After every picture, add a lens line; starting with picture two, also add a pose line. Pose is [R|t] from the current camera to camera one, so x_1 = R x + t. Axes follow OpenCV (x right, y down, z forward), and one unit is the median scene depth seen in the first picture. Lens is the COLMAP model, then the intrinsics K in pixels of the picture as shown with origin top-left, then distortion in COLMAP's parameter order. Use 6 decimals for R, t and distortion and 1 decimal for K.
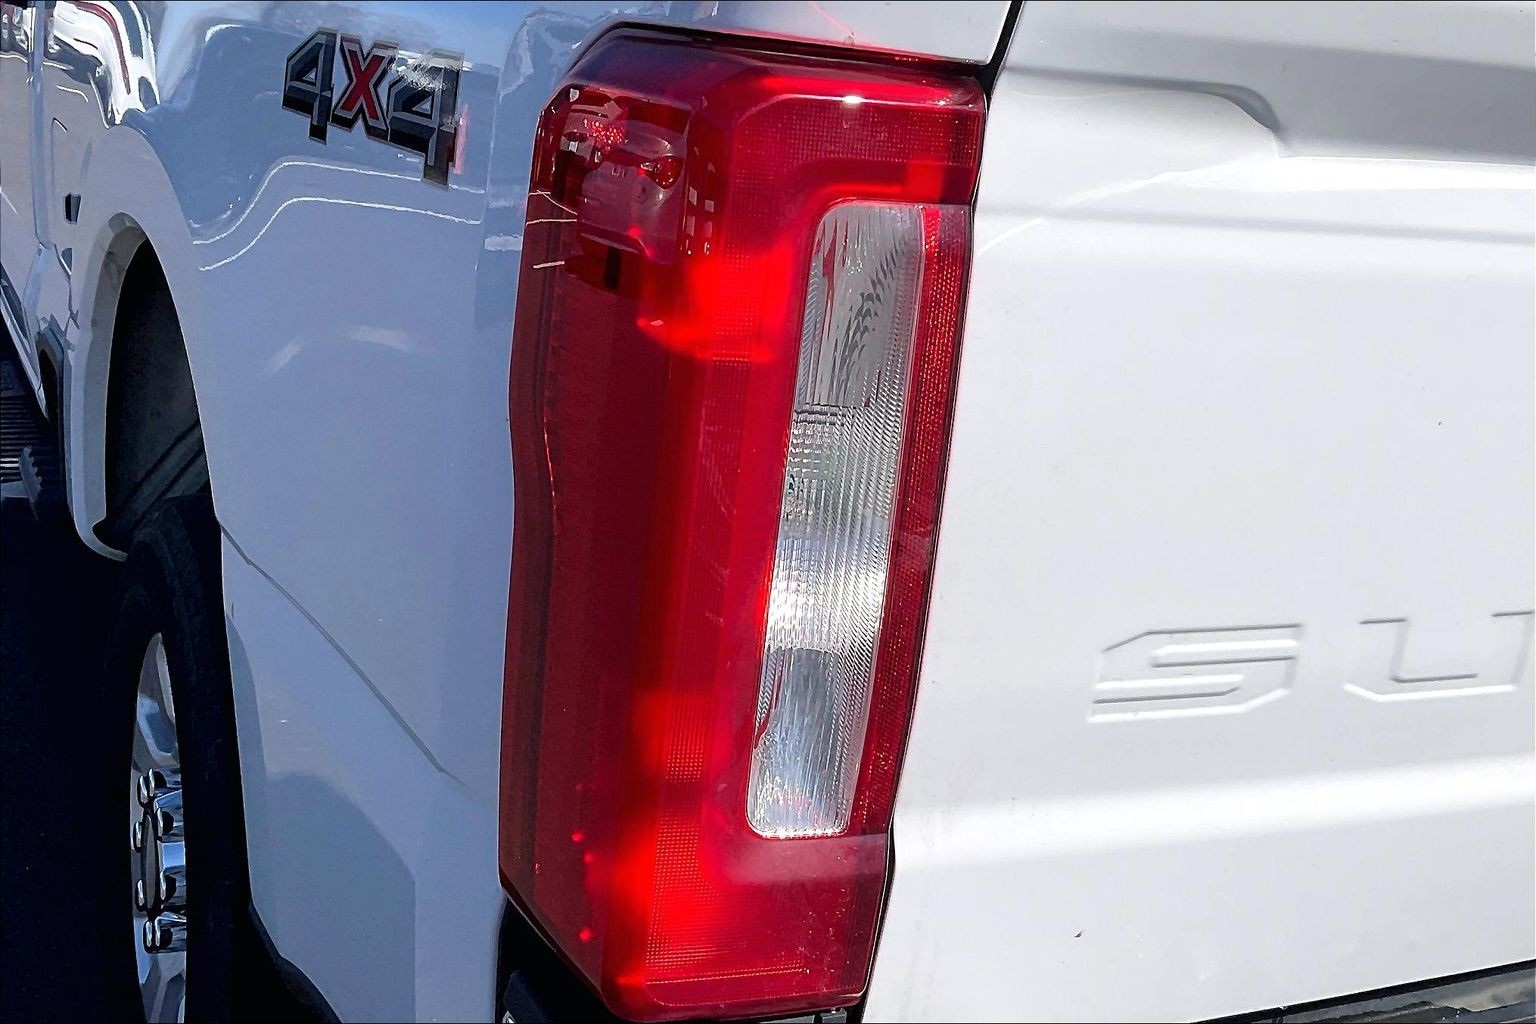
lens RADIAL K [[1686.0, 0, 767.1], [0, 1686.0, 549.9], [0, 0, 1]] dist [0.115163, -0.243275]
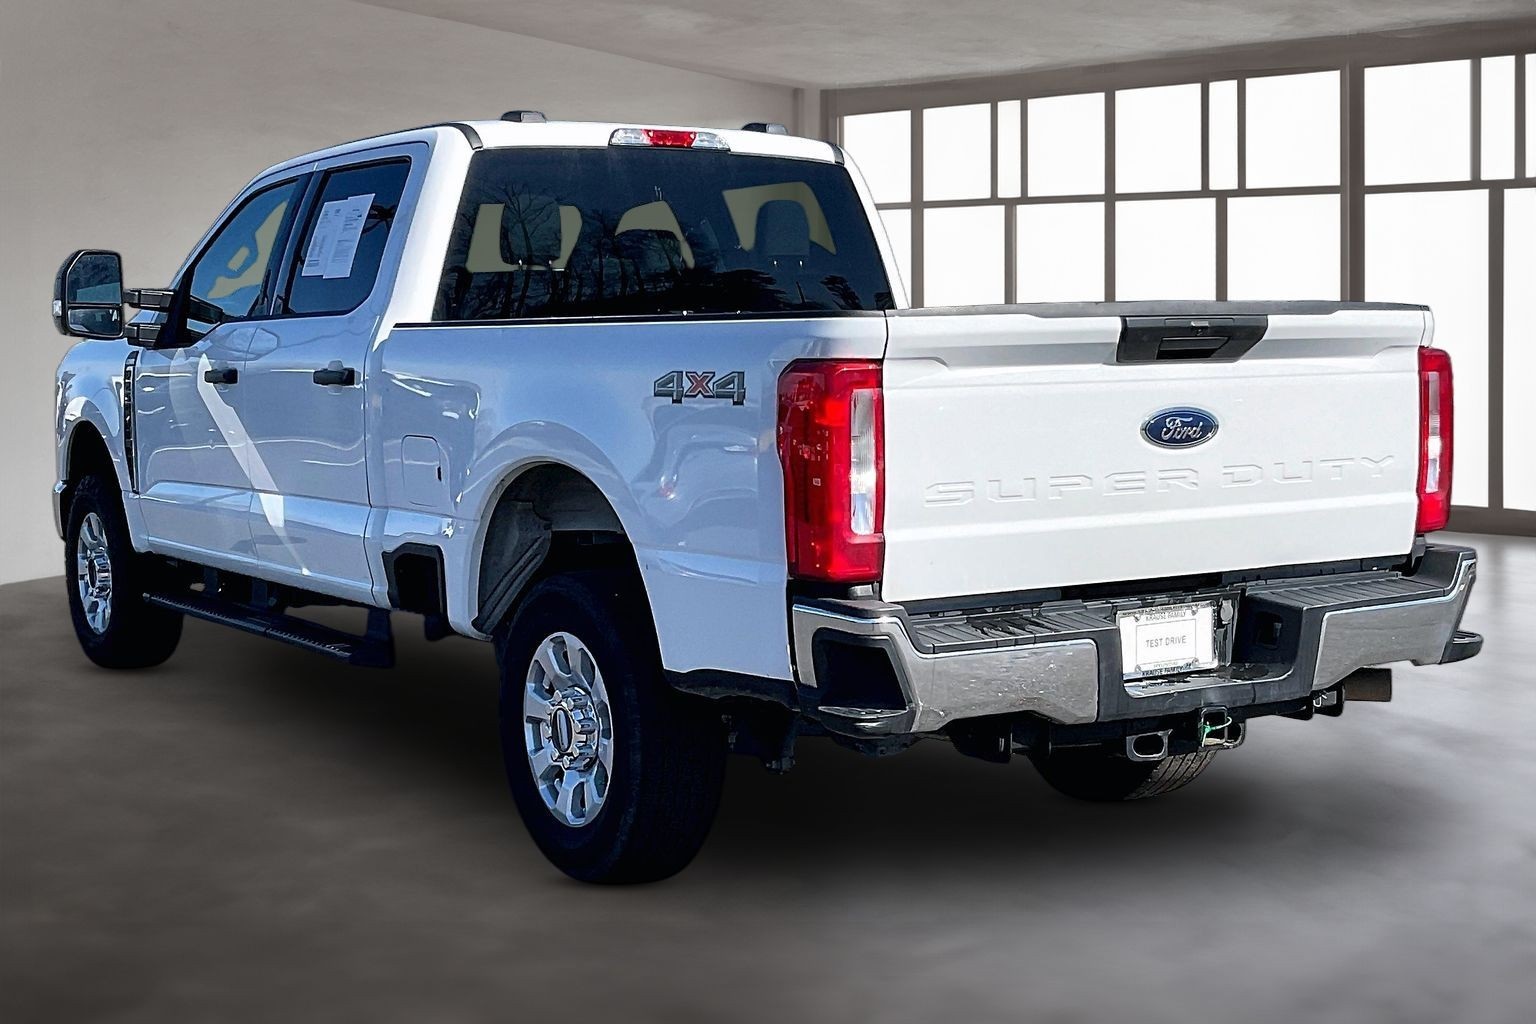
lens RADIAL K [[2263.6, 0, 768.0], [0, 2263.6, 512.0], [0, 0, 1]] dist [0.057825, 0.024317]
pose [[0.984815, -0.122567, 0.122954, -0.961722], [0.145448, 0.969174, -0.198864, 1.276074], [-0.094790, 0.213728, 0.972284, -4.789133]]
